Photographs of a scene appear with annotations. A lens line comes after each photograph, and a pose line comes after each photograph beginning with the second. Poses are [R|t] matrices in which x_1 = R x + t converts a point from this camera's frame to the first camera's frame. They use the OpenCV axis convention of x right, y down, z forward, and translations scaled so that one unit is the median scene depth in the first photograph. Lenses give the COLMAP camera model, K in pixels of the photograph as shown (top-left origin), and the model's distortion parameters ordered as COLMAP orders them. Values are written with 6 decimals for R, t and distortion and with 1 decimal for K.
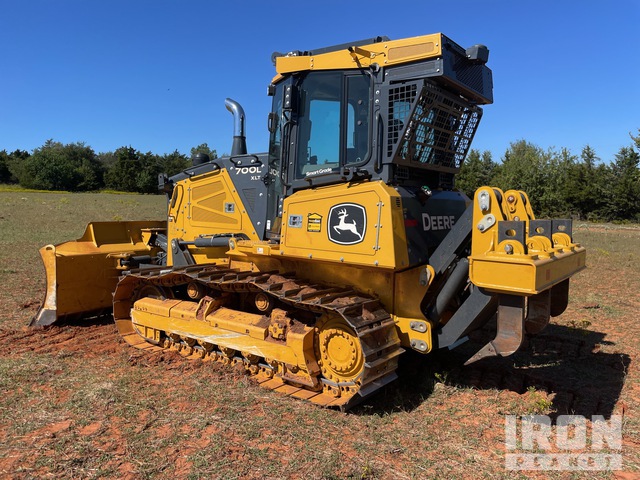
lens RADIAL K [[471.3, 0, 320.0], [0, 471.3, 240.0], [0, 0, 1]] dist [0.006496, -0.001713]
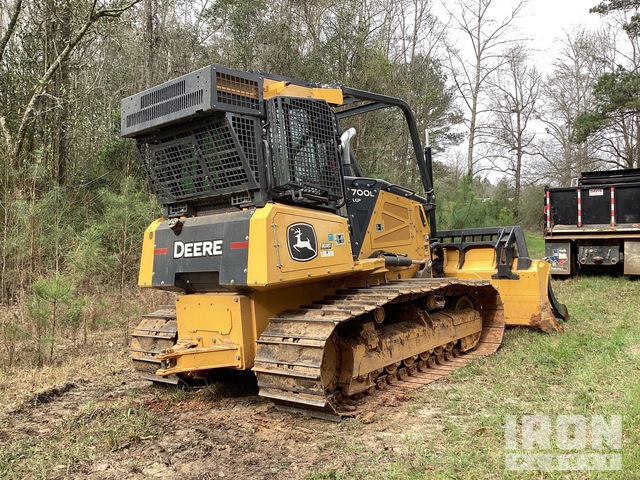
lens RADIAL K [[553.0, 0, 320.0], [0, 553.0, 240.0], [0, 0, 1]] dist [0.006936, -0.000634]
pose [[-0.028664, -0.015263, -0.999473, 1.525748], [0.002440, 0.999879, -0.015339, -0.040106], [0.999586, -0.002878, -0.028623, 1.378411]]
